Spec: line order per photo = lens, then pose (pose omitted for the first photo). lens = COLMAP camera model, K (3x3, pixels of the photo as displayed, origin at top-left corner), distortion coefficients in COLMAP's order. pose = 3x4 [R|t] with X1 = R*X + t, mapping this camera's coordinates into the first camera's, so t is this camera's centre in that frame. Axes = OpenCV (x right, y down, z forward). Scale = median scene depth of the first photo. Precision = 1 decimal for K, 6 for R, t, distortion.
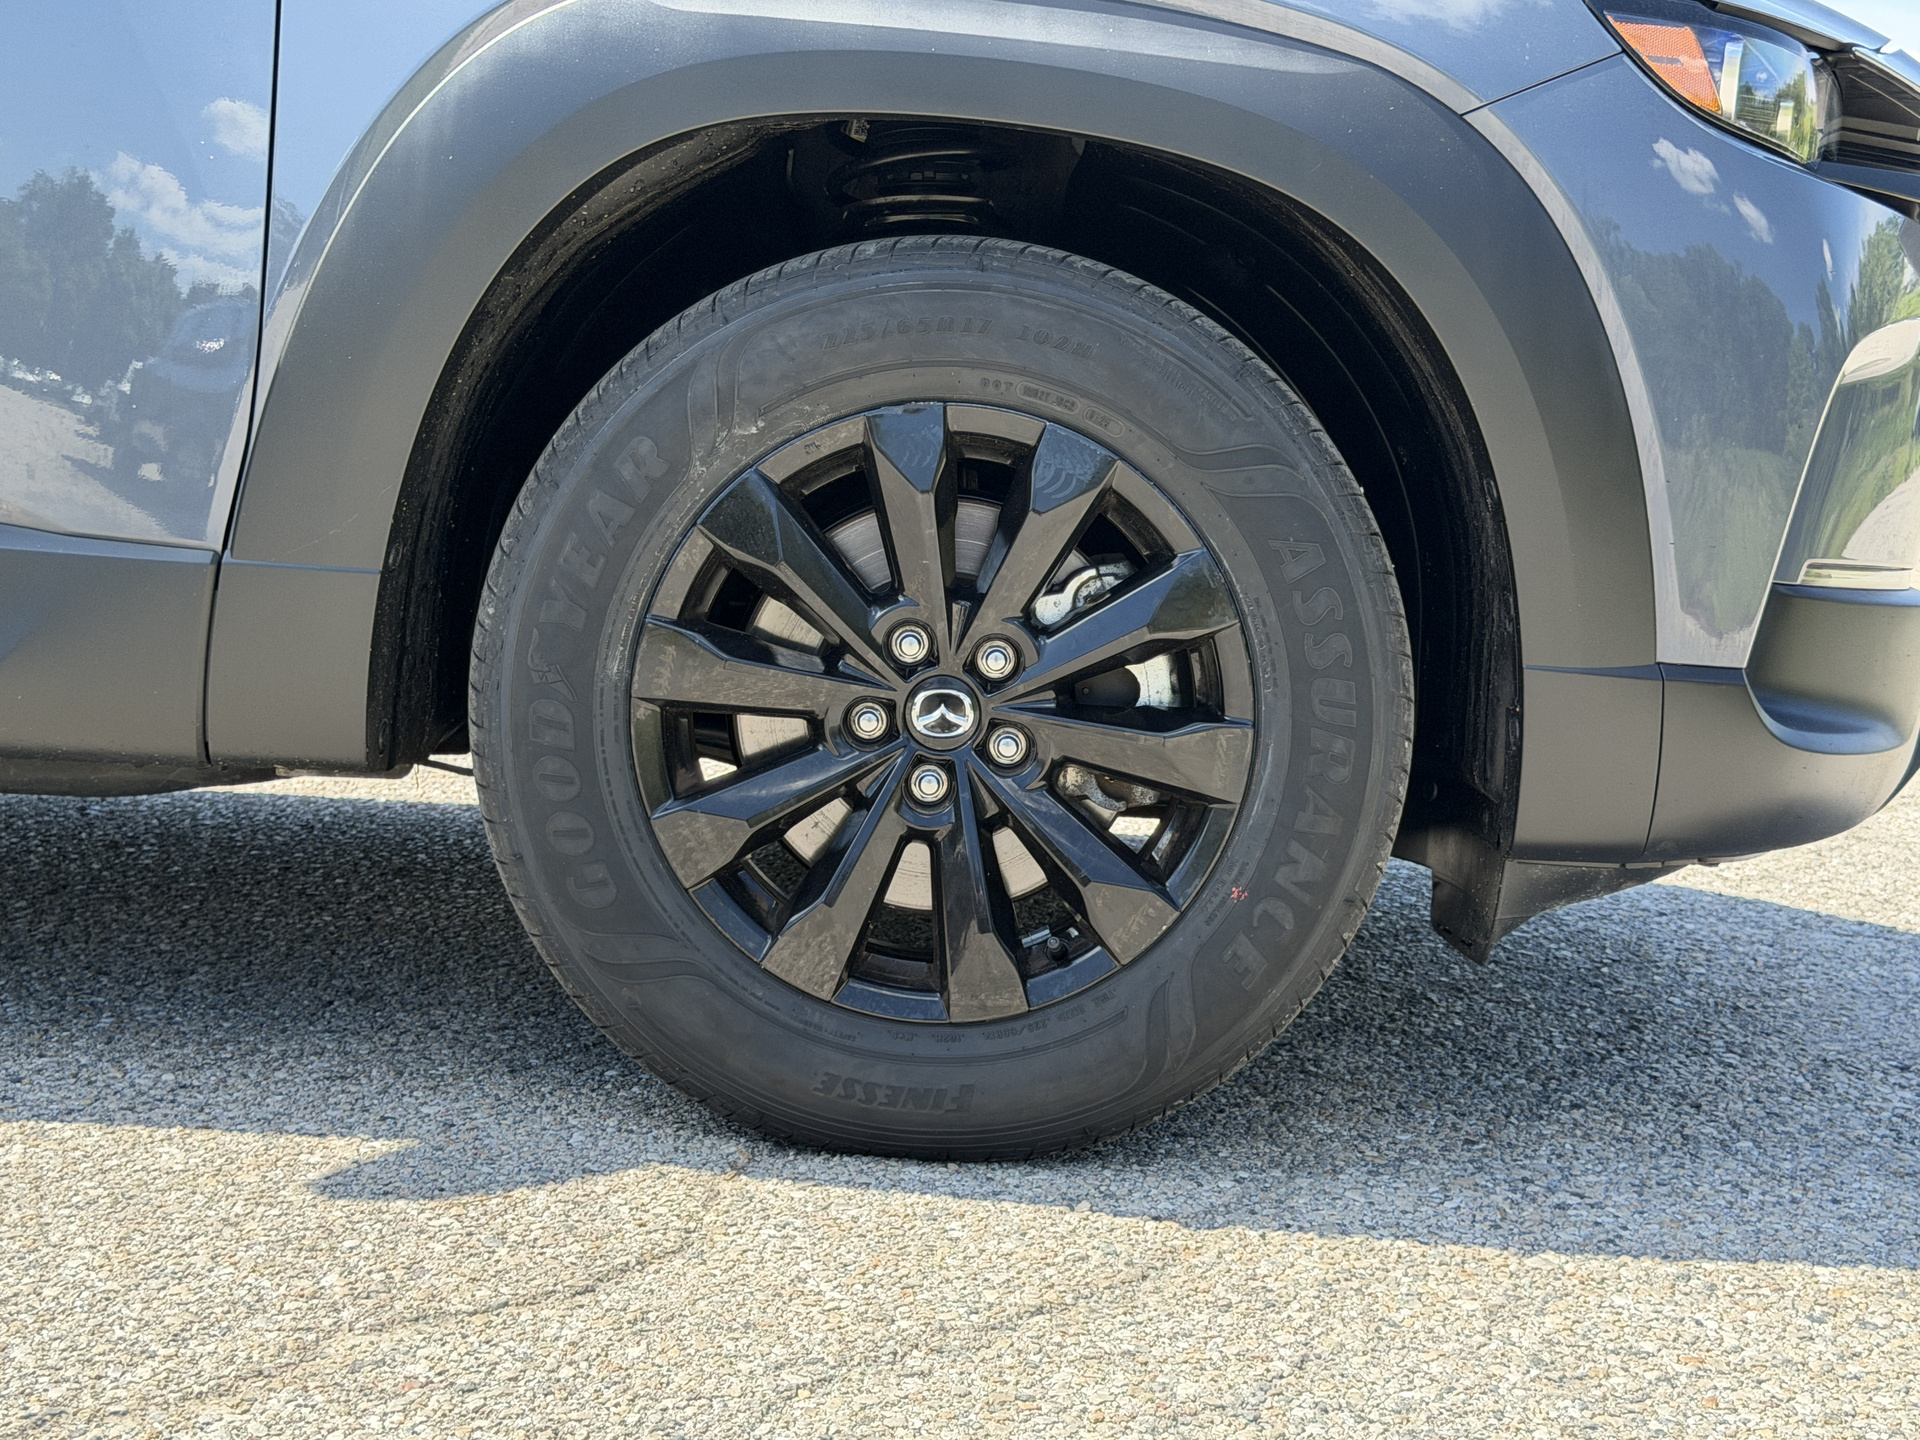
lens RADIAL K [[2889.2, 0, 961.8], [0, 2889.2, 720.1], [0, 0, 1]] dist [0.056582, 0.000000]
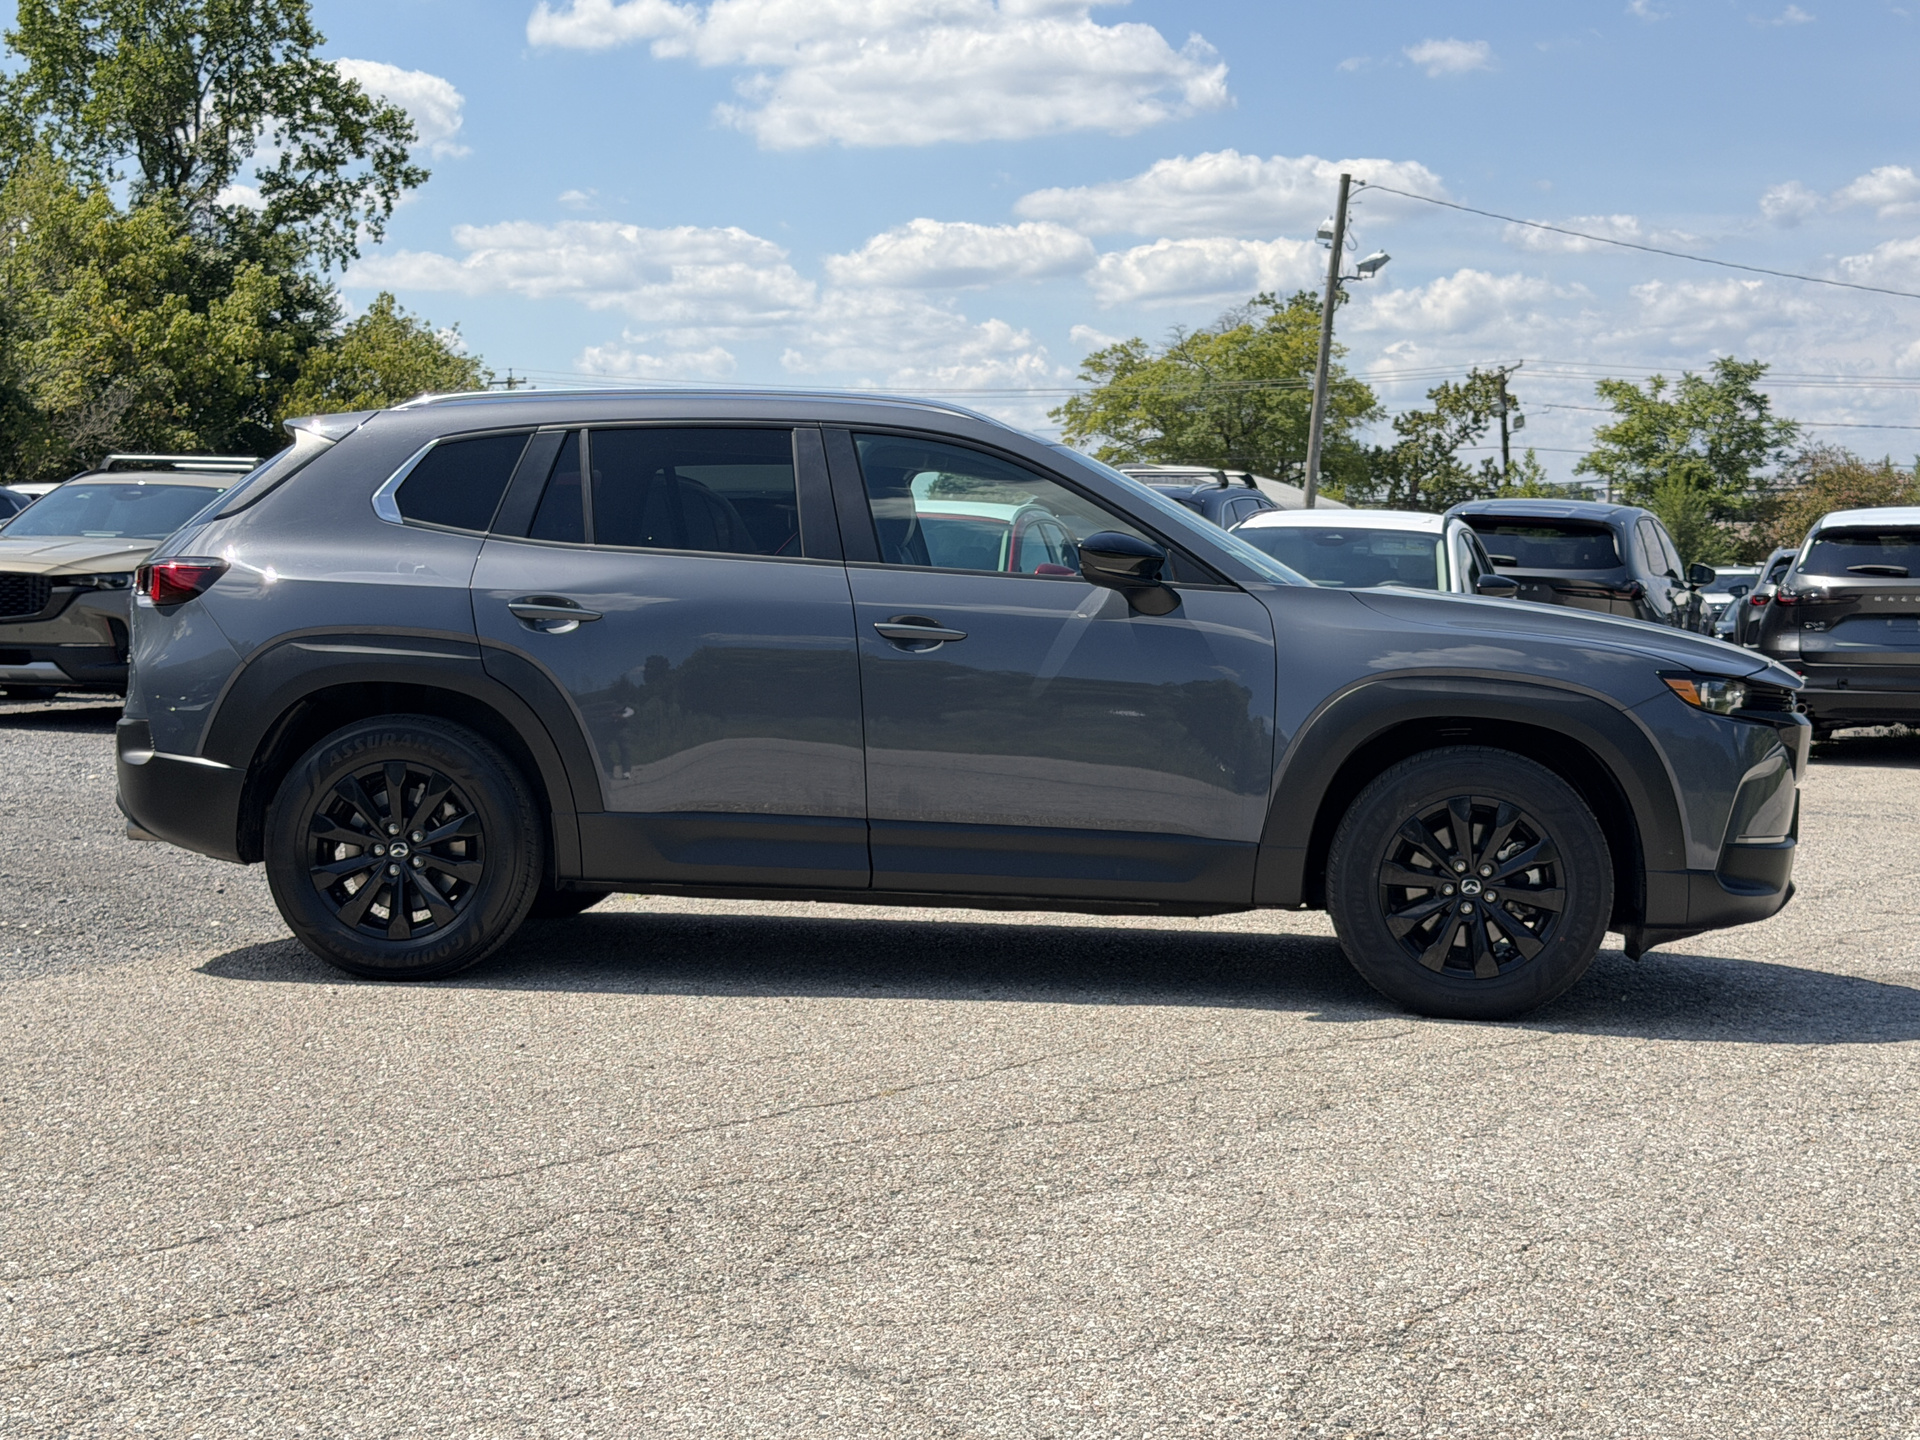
lens RADIAL K [[2889.2, 0, 957.0], [0, 2889.2, 715.4], [0, 0, 1]] dist [0.056582, 0.000000]
pose [[0.995616, -0.021434, -0.091046, -0.290504], [0.015705, 0.997879, -0.063174, 0.001996], [0.092207, 0.061467, 0.993841, -2.412201]]
